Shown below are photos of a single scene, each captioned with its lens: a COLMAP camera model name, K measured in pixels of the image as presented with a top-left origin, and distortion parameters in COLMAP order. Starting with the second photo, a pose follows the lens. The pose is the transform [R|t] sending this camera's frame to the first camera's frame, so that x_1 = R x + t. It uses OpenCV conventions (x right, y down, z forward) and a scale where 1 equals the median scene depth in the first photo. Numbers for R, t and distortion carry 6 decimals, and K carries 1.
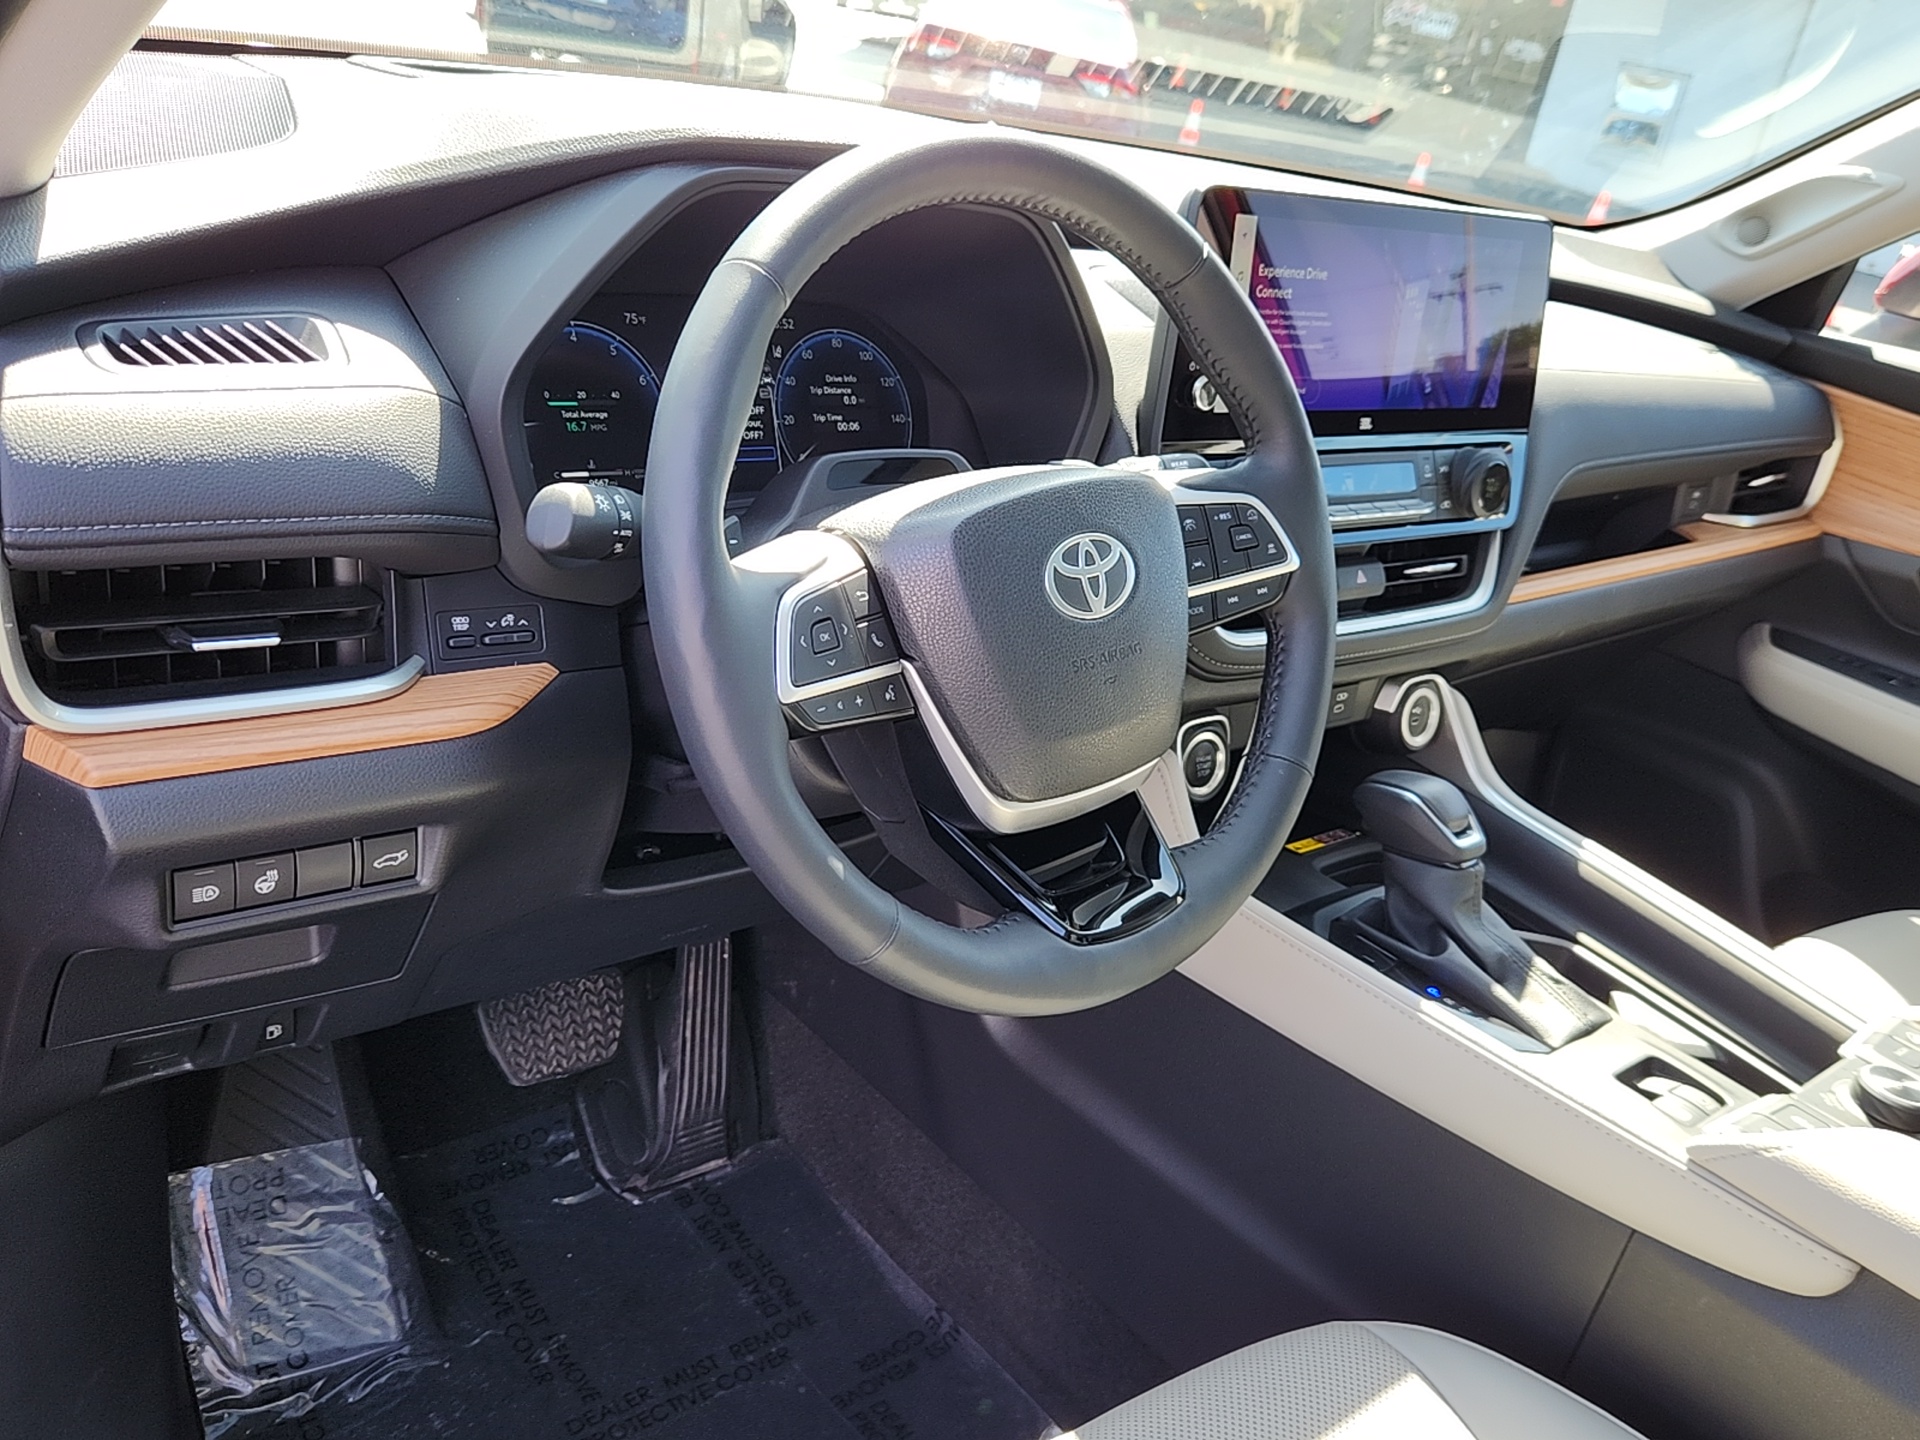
lens RADIAL K [[1584.0, 0, 993.9], [0, 1584.0, 736.3], [0, 0, 1]] dist [0.088081, -0.139838]
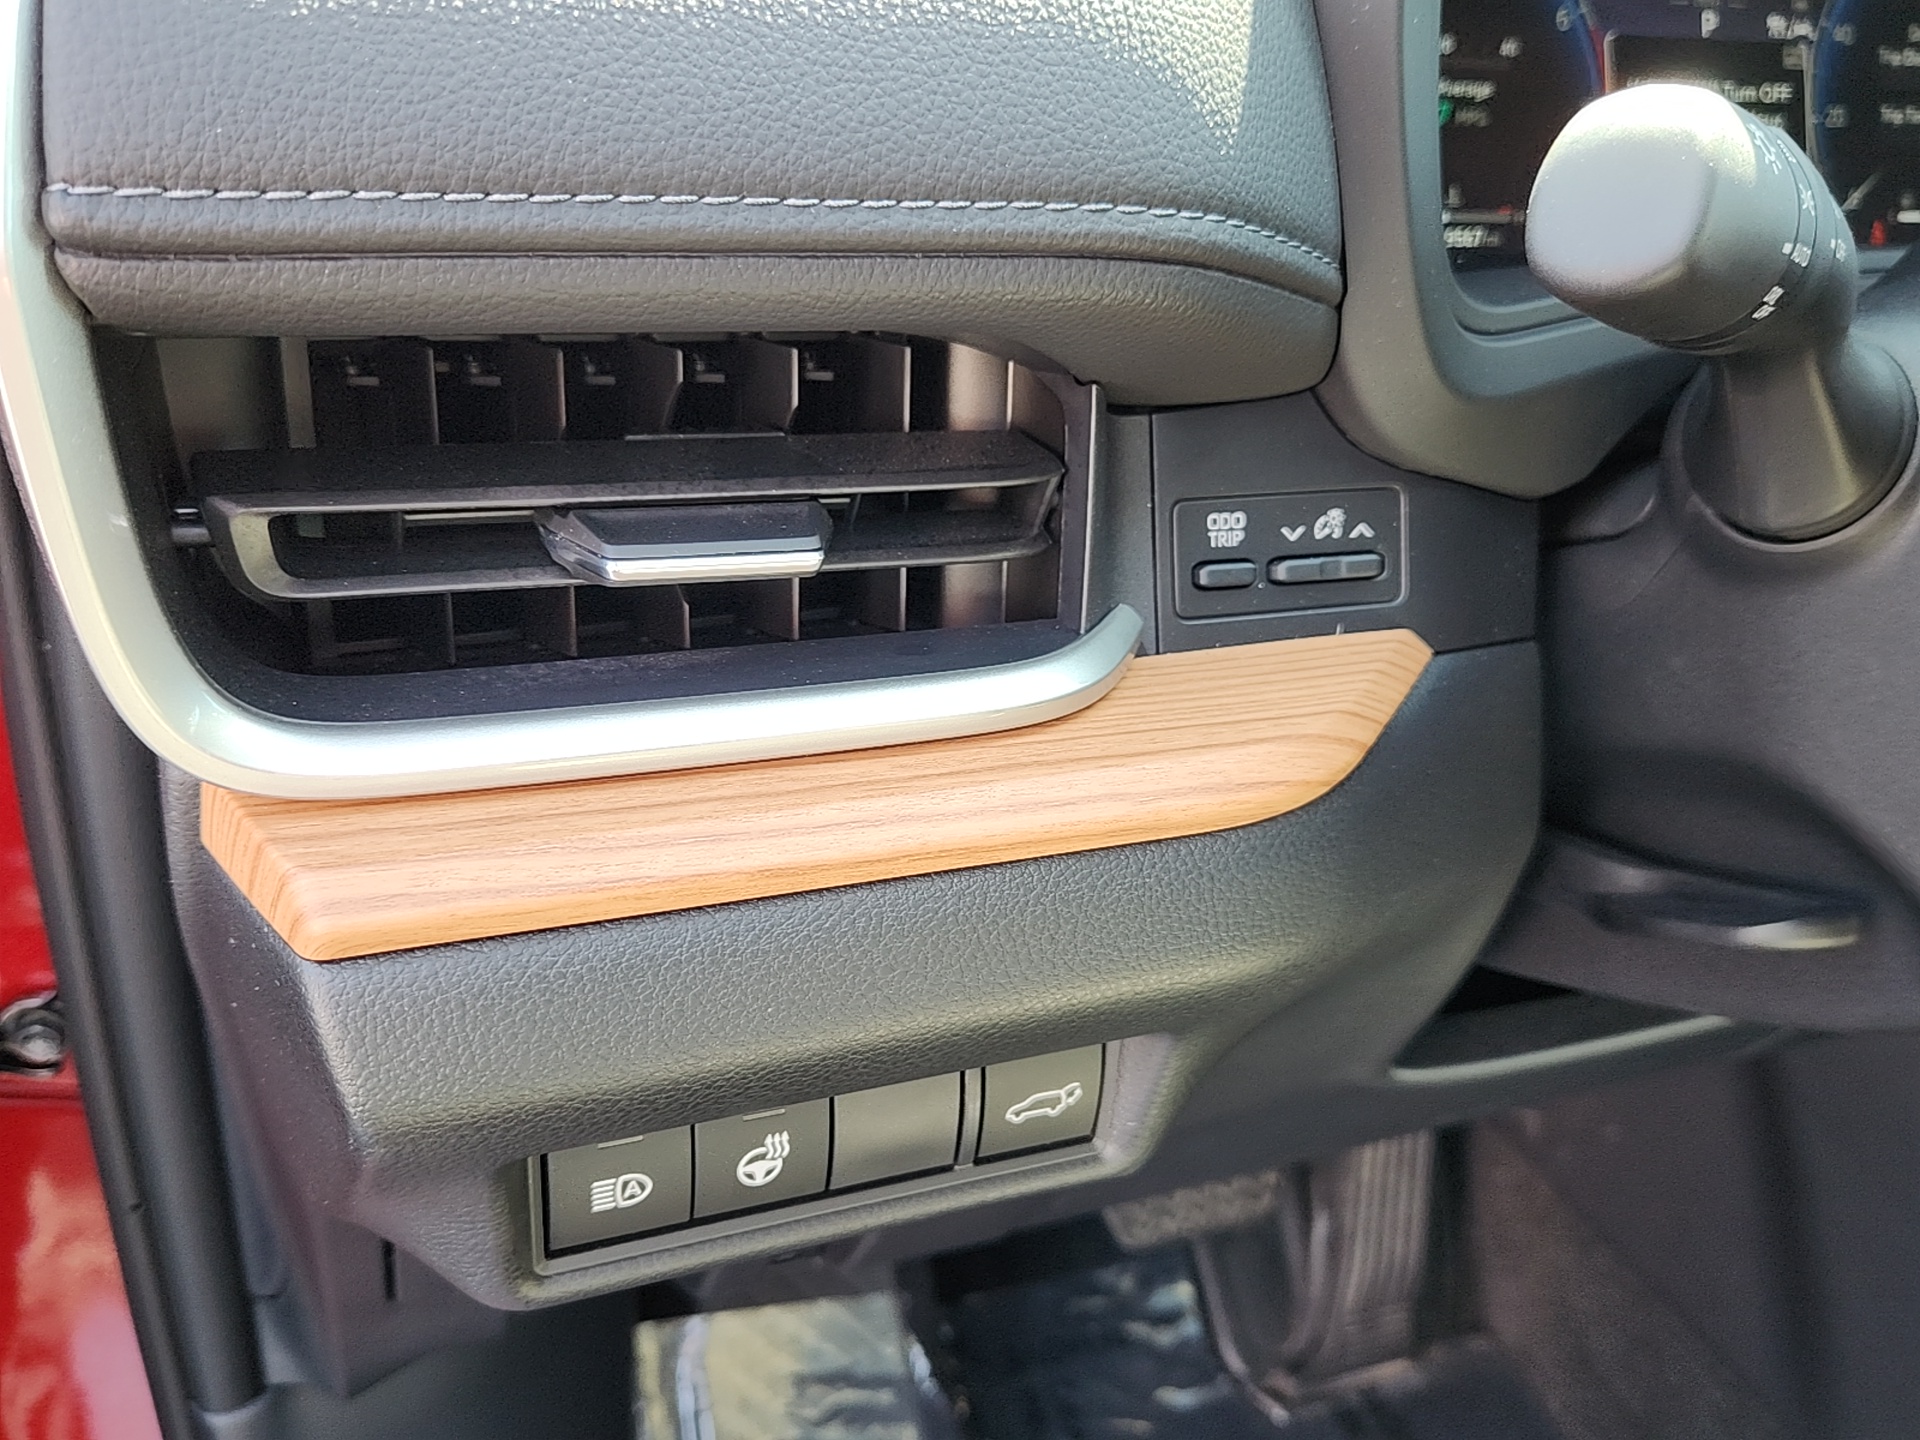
lens RADIAL K [[1470.5, 0, 960.0], [0, 1470.5, 720.0], [0, 0, 1]] dist [0.011541, -0.013503]
pose [[0.943053, 0.065633, -0.326102, -0.277026], [-0.051840, 0.997362, 0.050817, -0.038224], [0.328577, -0.031018, 0.943968, 0.632382]]
